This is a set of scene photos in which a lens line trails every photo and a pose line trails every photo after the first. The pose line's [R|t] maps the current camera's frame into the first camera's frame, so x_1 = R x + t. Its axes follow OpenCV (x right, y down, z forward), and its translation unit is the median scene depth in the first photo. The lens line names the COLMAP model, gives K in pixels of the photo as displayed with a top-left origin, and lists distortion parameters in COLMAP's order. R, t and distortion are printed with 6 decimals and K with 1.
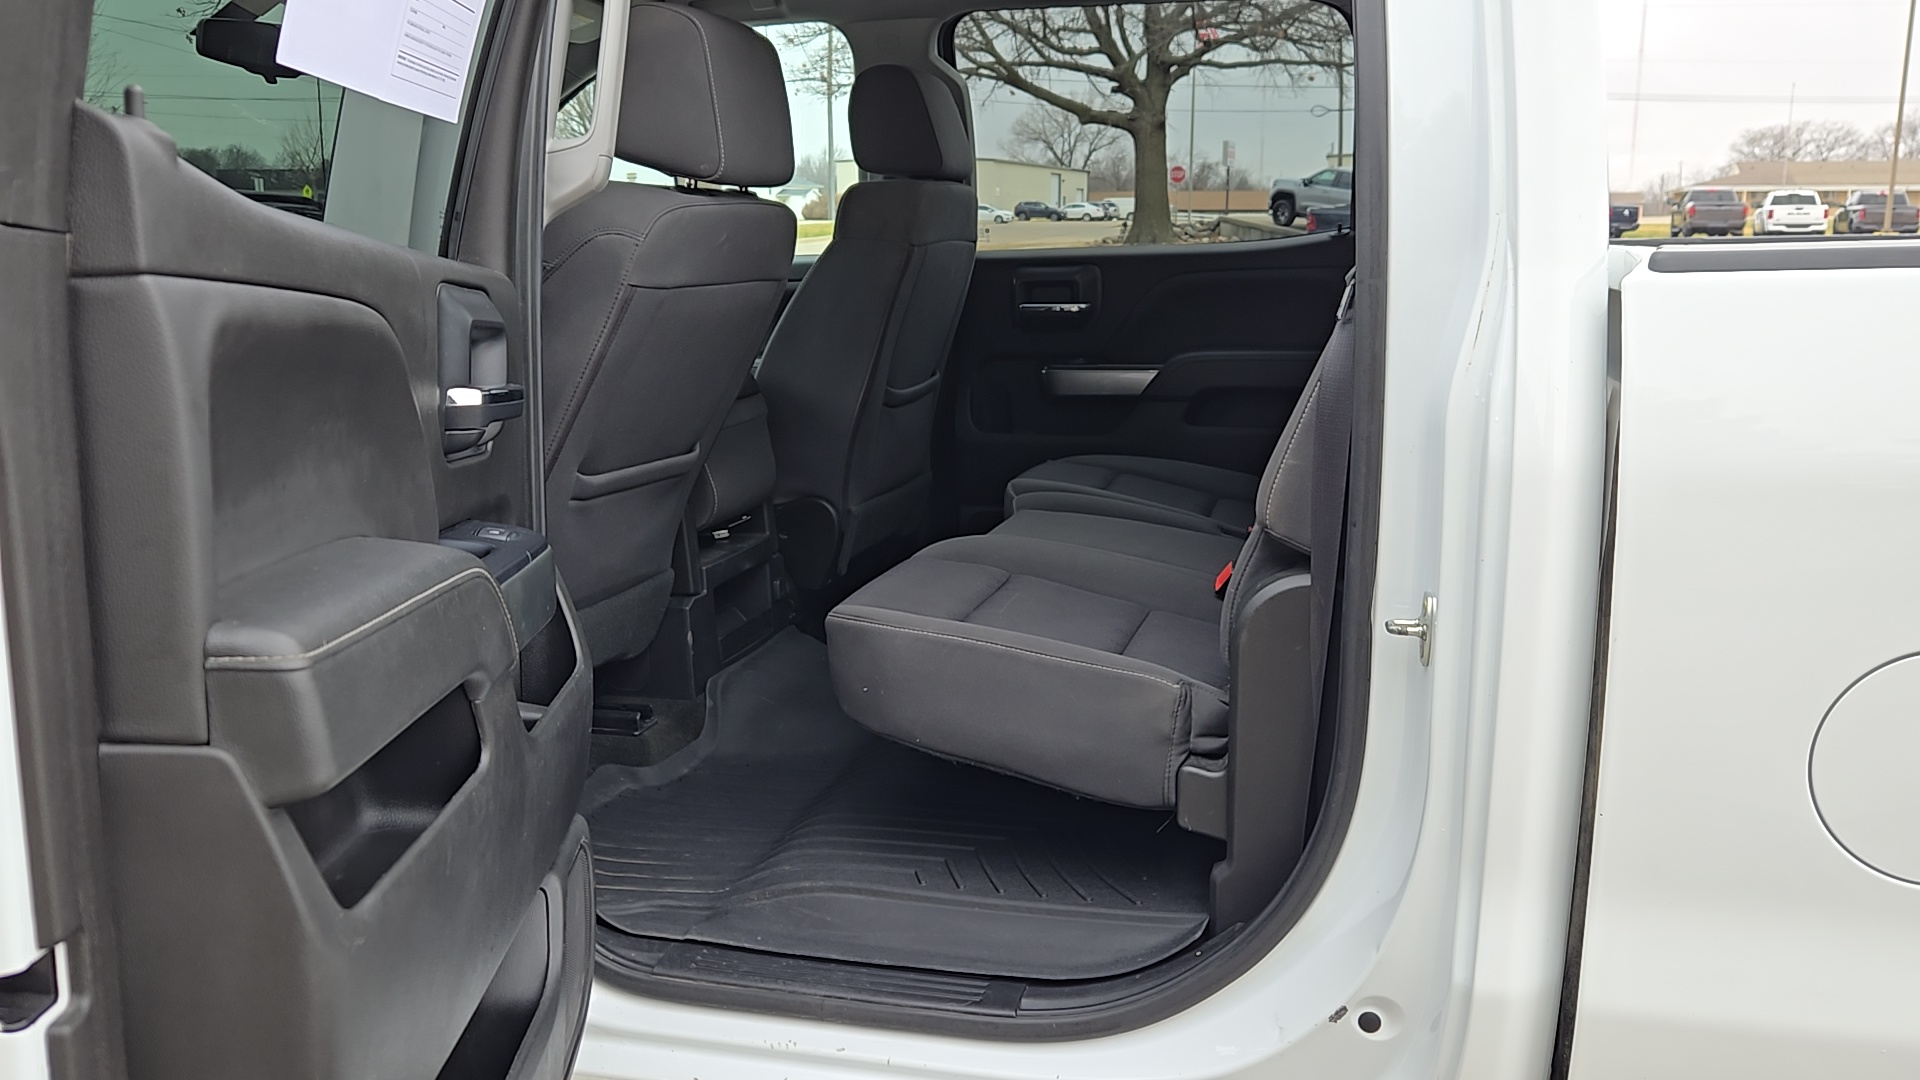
lens RADIAL K [[1599.5, 0, 950.3], [0, 1599.5, 527.0], [0, 0, 1]] dist [0.015964, -0.017902]
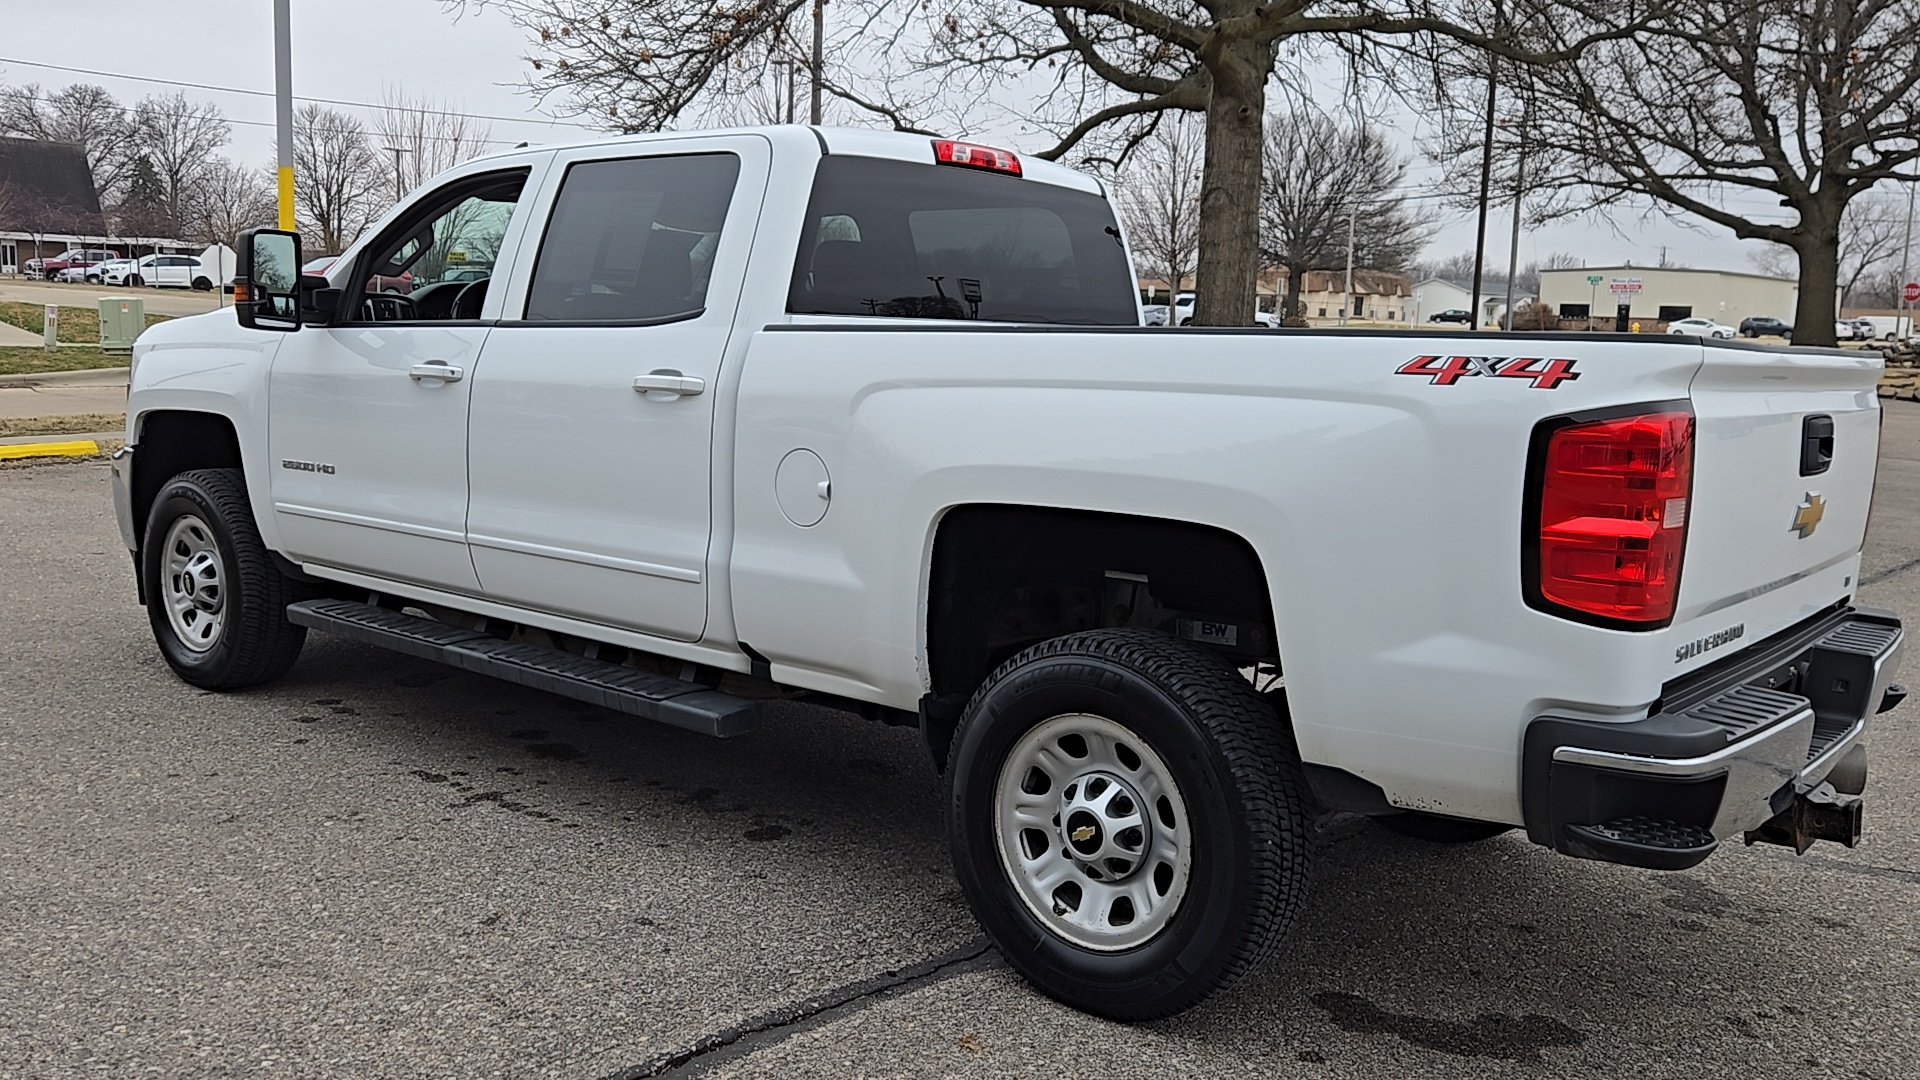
lens RADIAL K [[1599.5, 0, 951.8], [0, 1599.5, 538.3], [0, 0, 1]] dist [0.015964, -0.017902]
pose [[0.905613, 0.087658, -0.414948, 0.050598], [-0.110689, 0.993348, -0.031730, 0.006988], [0.409407, 0.074666, 0.909292, -0.039000]]
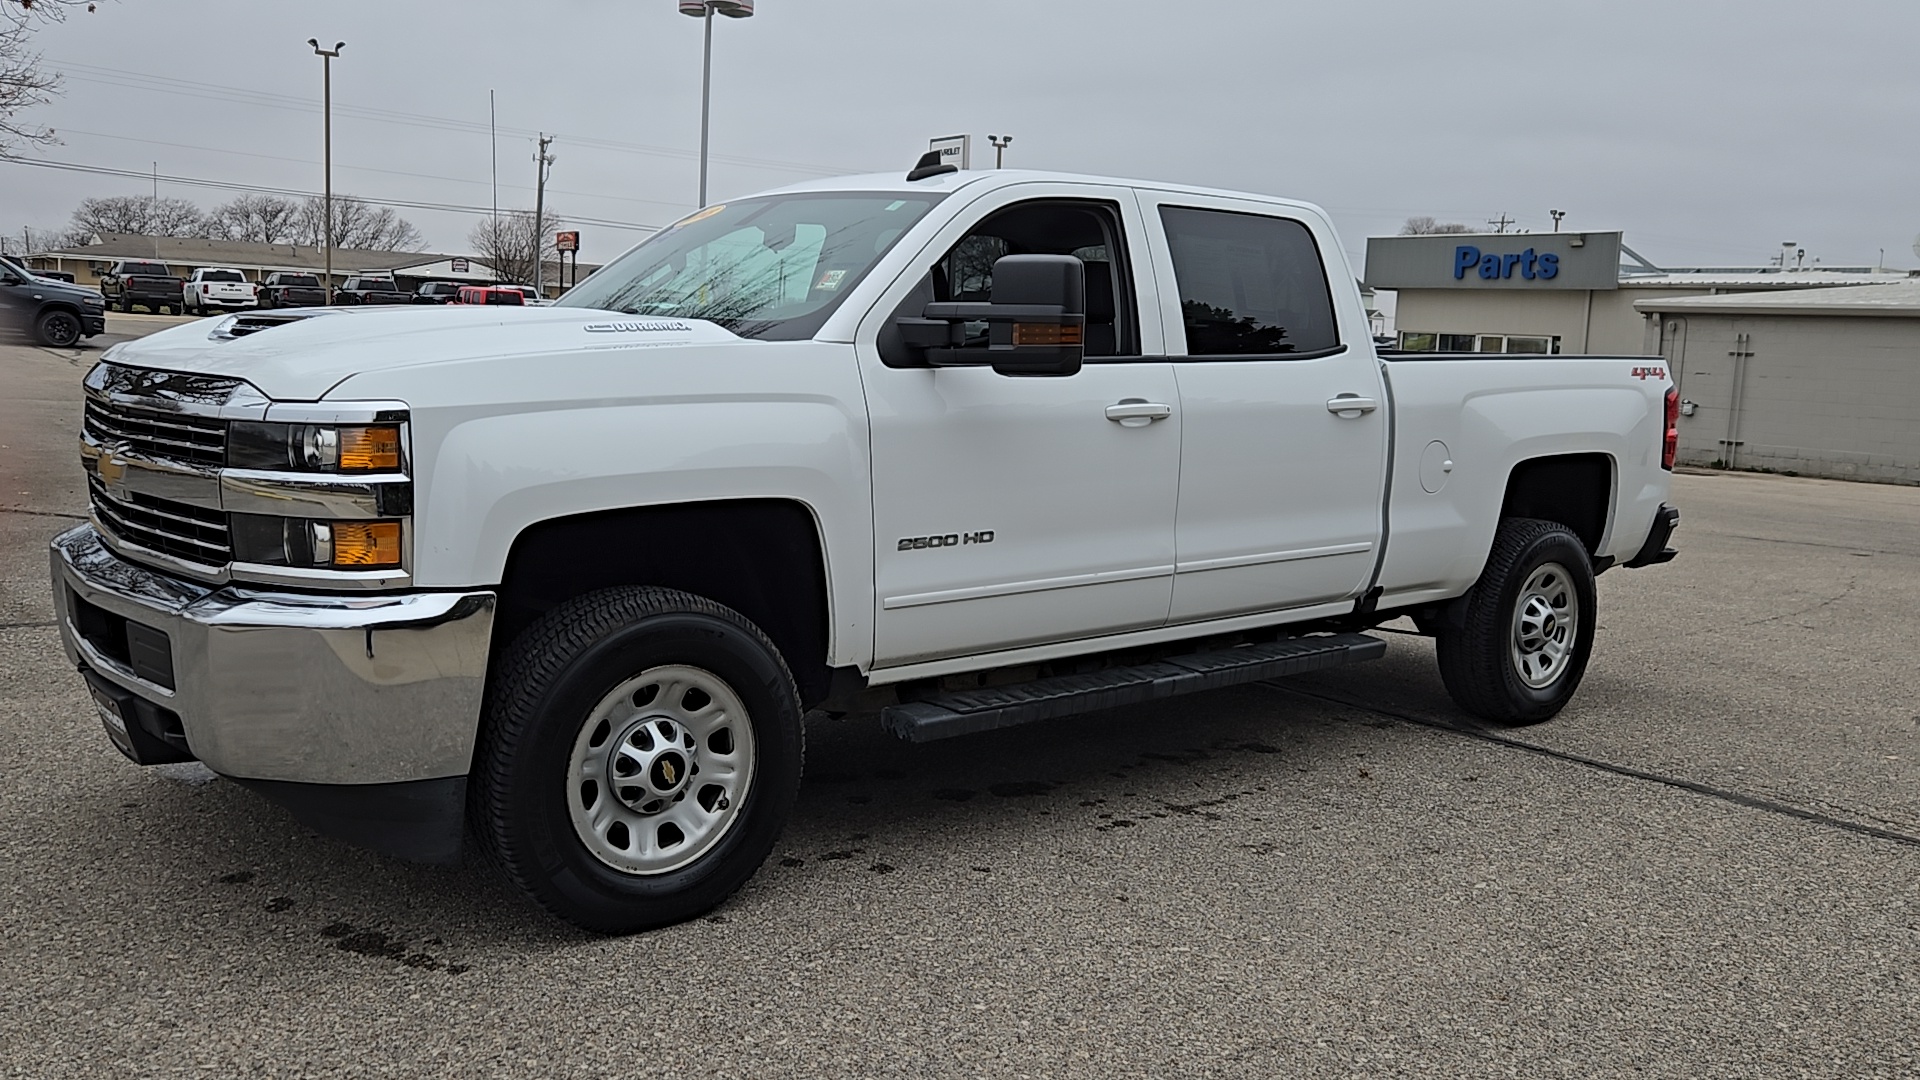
lens RADIAL K [[1599.5, 0, 955.1], [0, 1599.5, 529.3], [0, 0, 1]] dist [0.015964, -0.017902]
pose [[0.575941, -0.076720, 0.813883, -0.090906], [0.109941, 0.993811, 0.015881, 0.002096], [-0.810065, 0.080333, 0.580812, -0.012388]]
